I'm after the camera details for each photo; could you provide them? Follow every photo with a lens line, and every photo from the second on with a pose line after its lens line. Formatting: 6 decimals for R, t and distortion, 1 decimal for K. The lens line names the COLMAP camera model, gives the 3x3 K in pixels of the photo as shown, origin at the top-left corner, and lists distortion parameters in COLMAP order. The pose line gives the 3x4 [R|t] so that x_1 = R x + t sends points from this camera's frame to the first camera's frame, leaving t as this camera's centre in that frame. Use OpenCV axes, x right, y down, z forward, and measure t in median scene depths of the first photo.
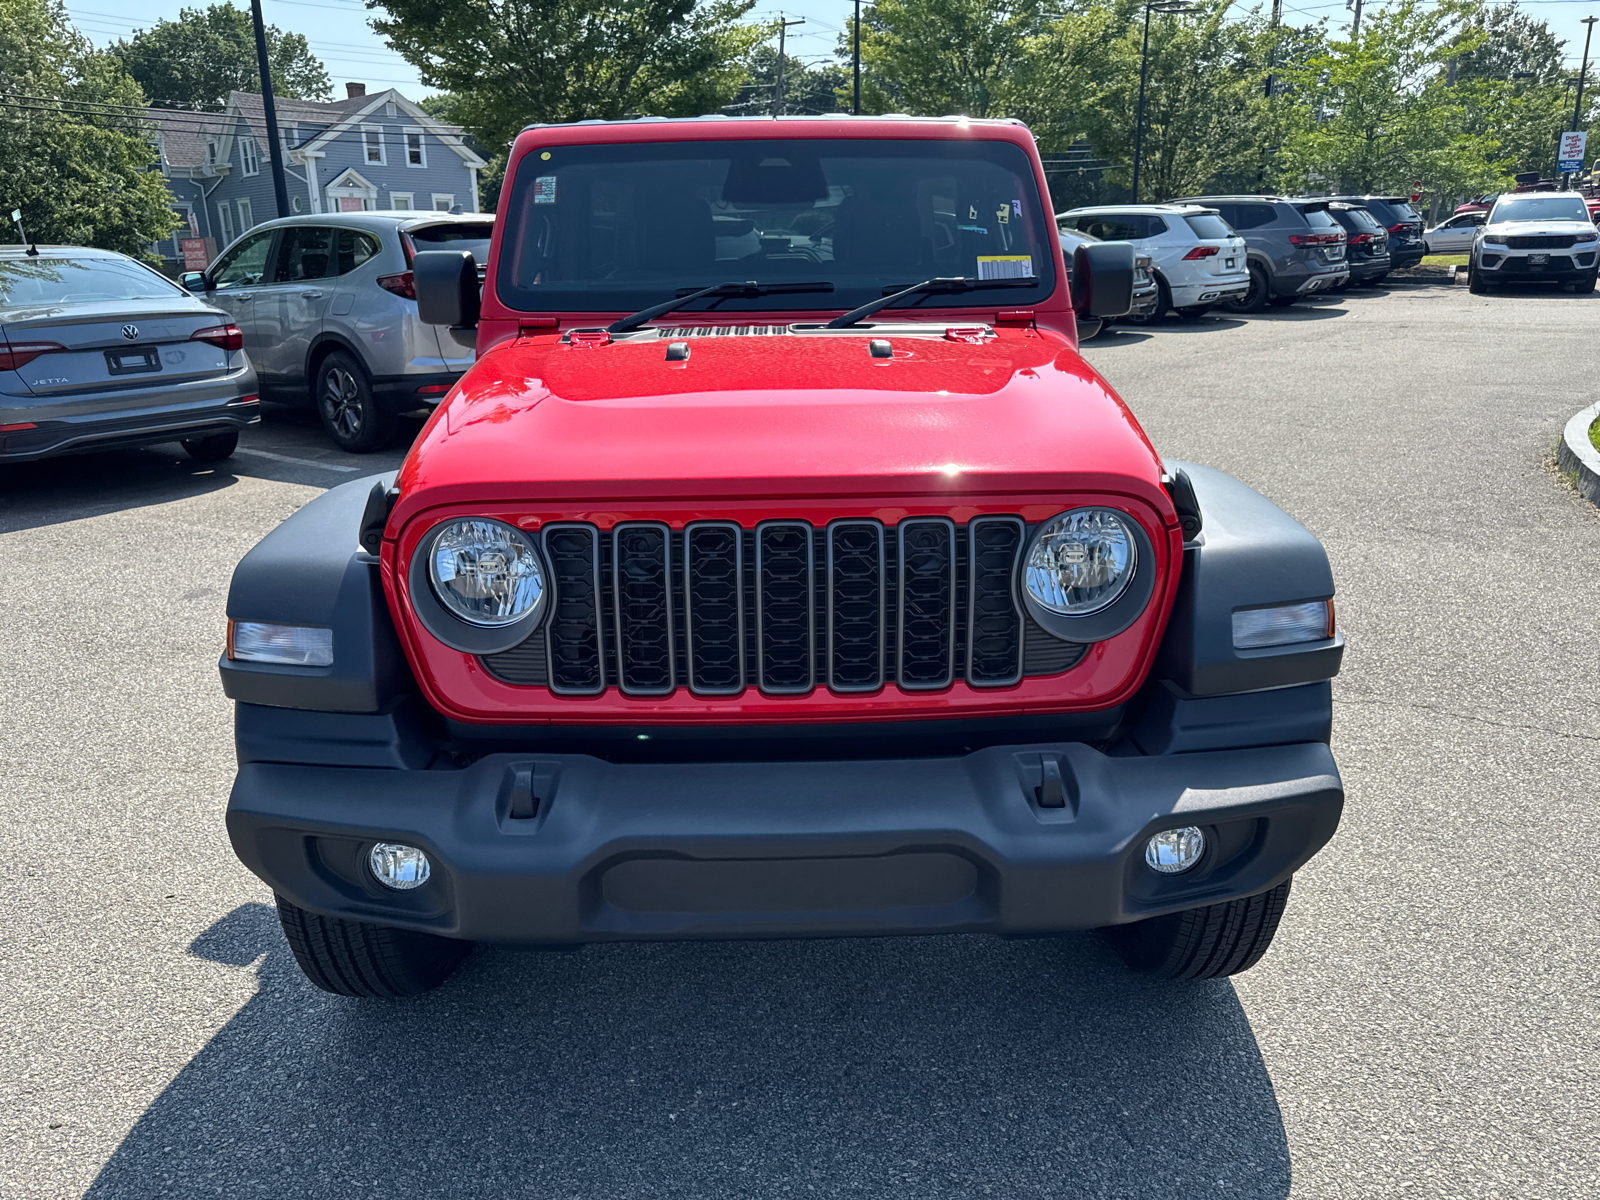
lens RADIAL K [[1184.8, 0, 790.2], [0, 1184.8, 607.2], [0, 0, 1]] dist [0.081530, -0.109803]
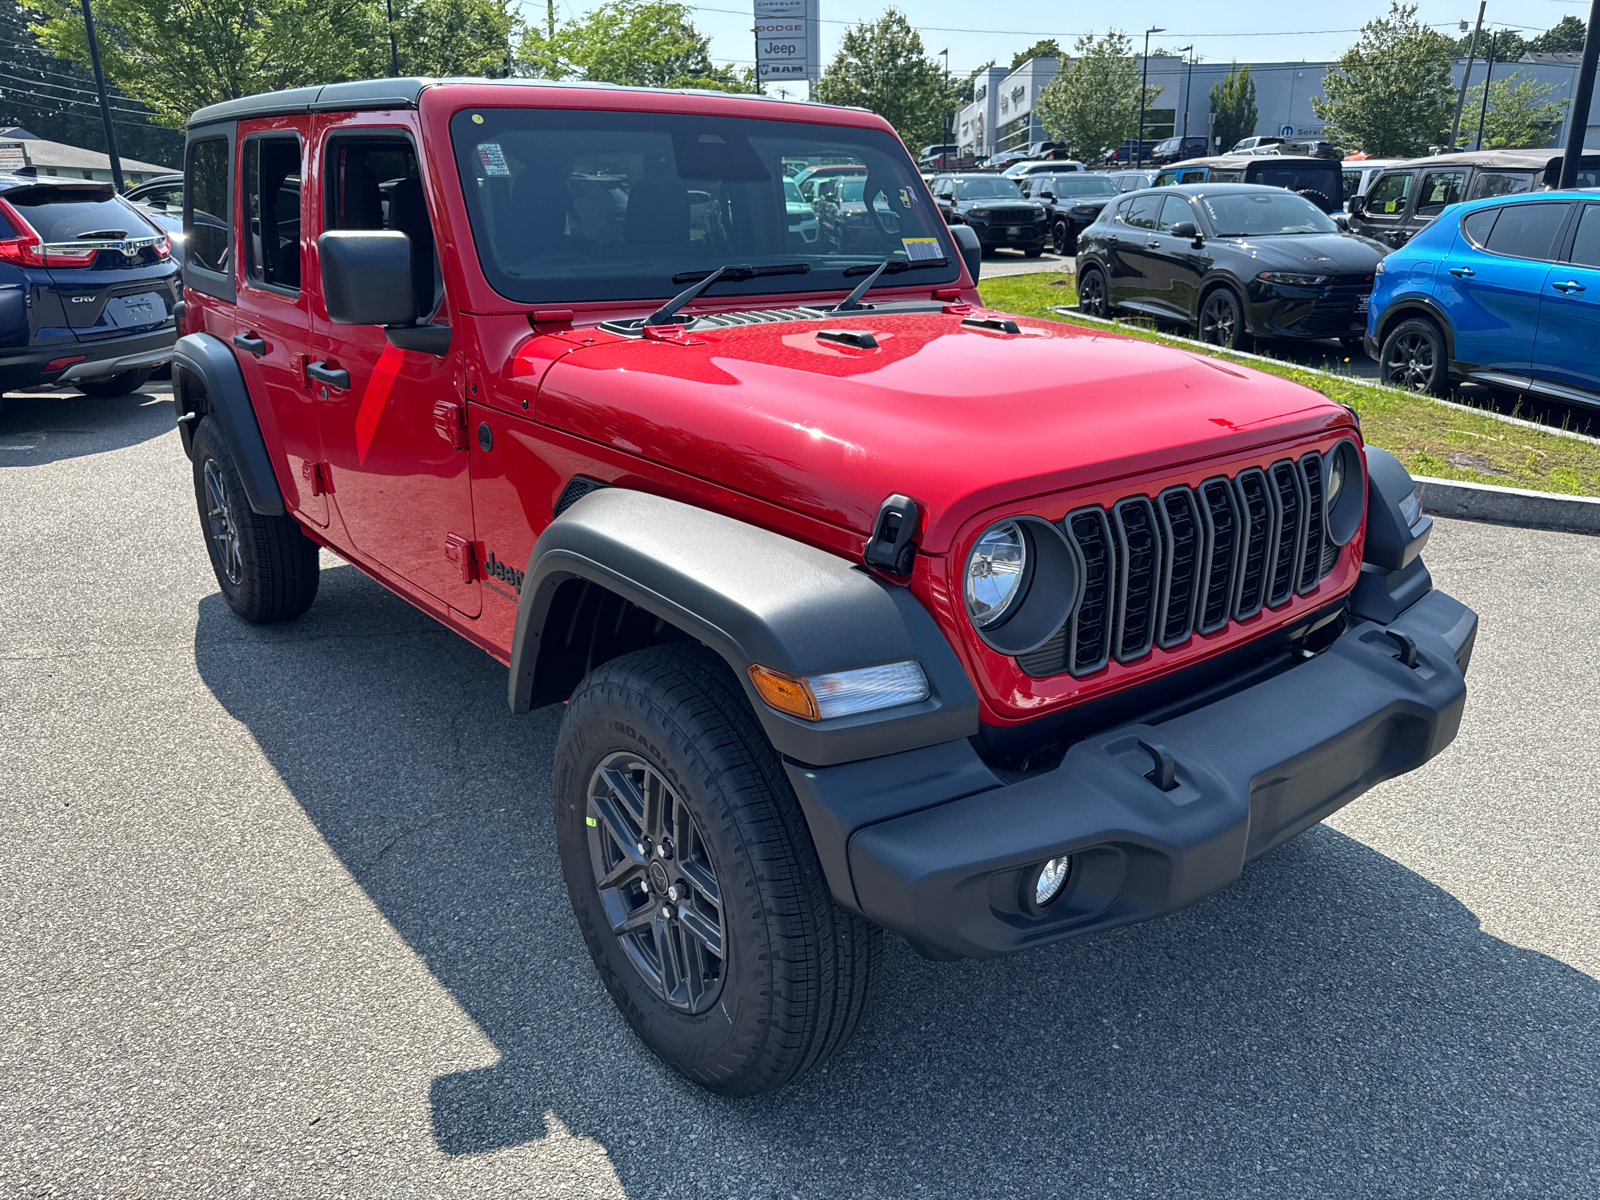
lens RADIAL K [[1184.8, 0, 790.2], [0, 1184.8, 607.2], [0, 0, 1]] dist [0.081530, -0.109803]
pose [[0.778126, -0.183366, 0.600747, -0.819585], [0.168341, 0.982330, 0.081790, -0.092264], [-0.605129, 0.037488, 0.795244, 0.277879]]
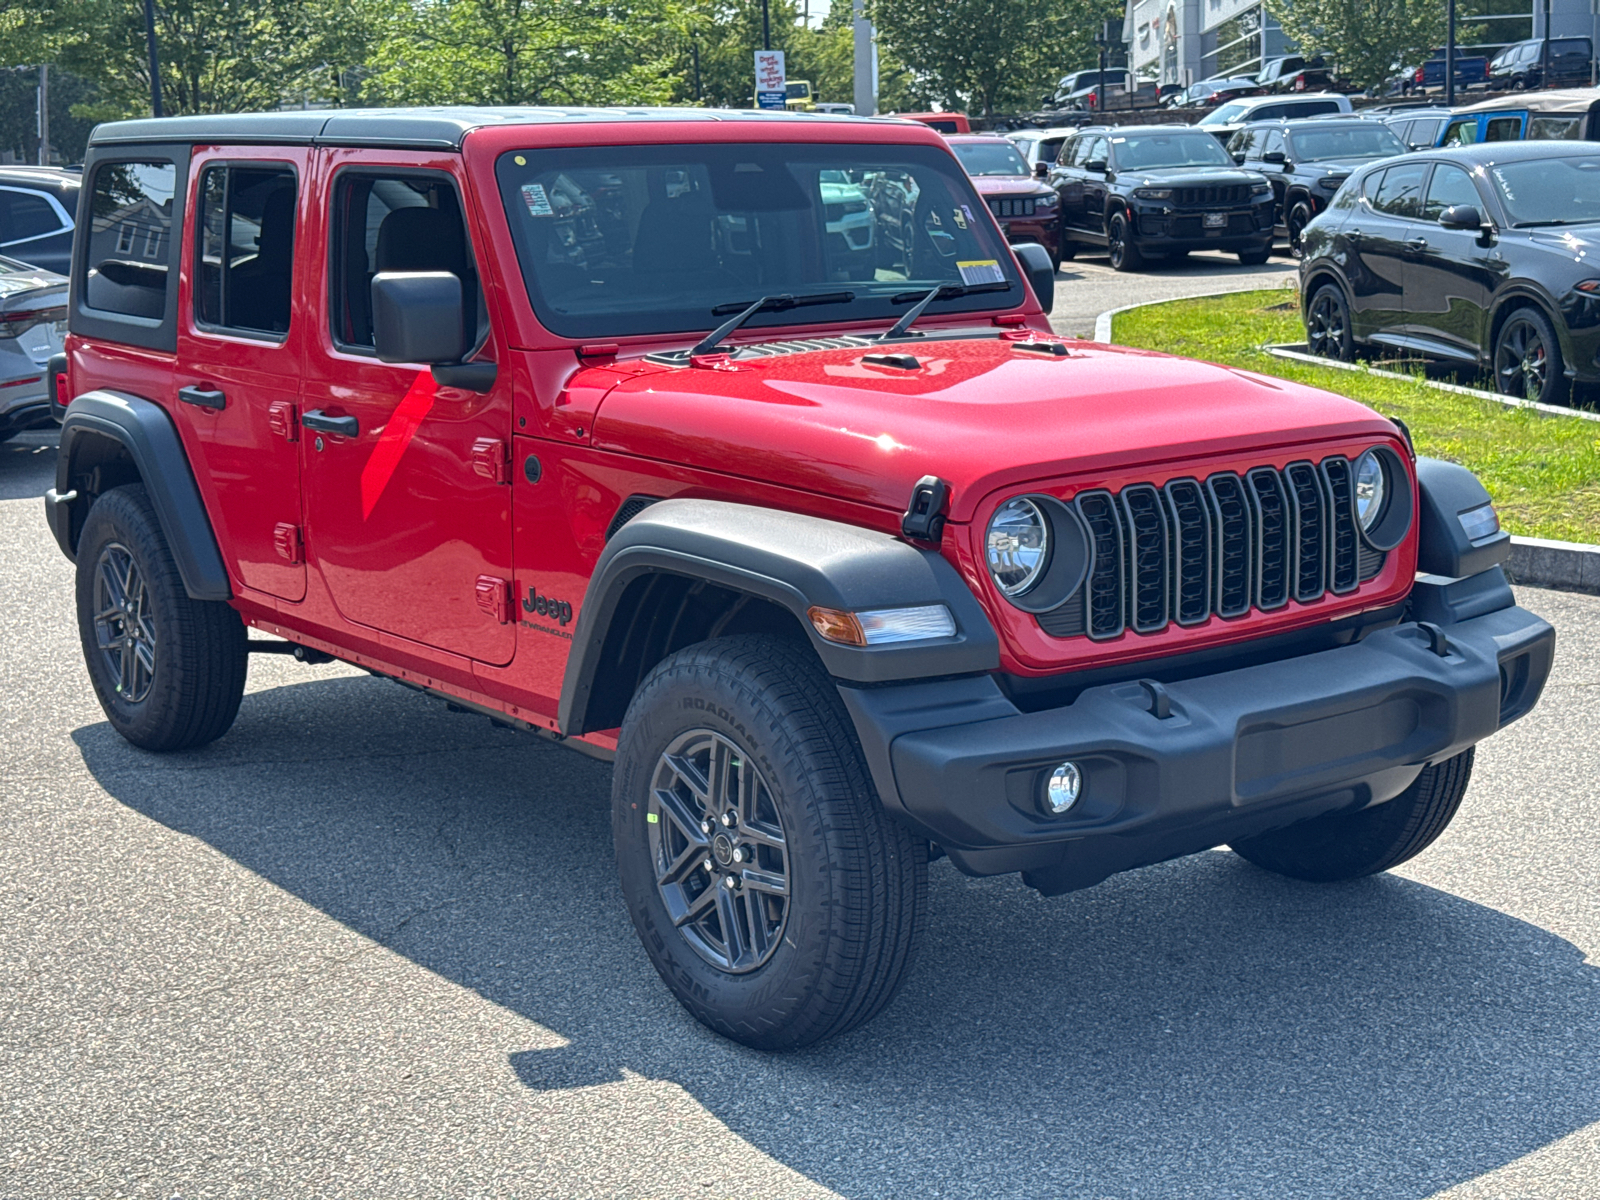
lens RADIAL K [[2535.7, 0, 708.8], [0, 2535.7, 649.5], [0, 0, 1]] dist [0.141556, 0.104039]
pose [[0.804336, -0.111816, 0.583558, -1.630012], [0.181610, 0.981397, -0.062272, 0.143113], [-0.565739, 0.156068, 0.809680, -0.677748]]
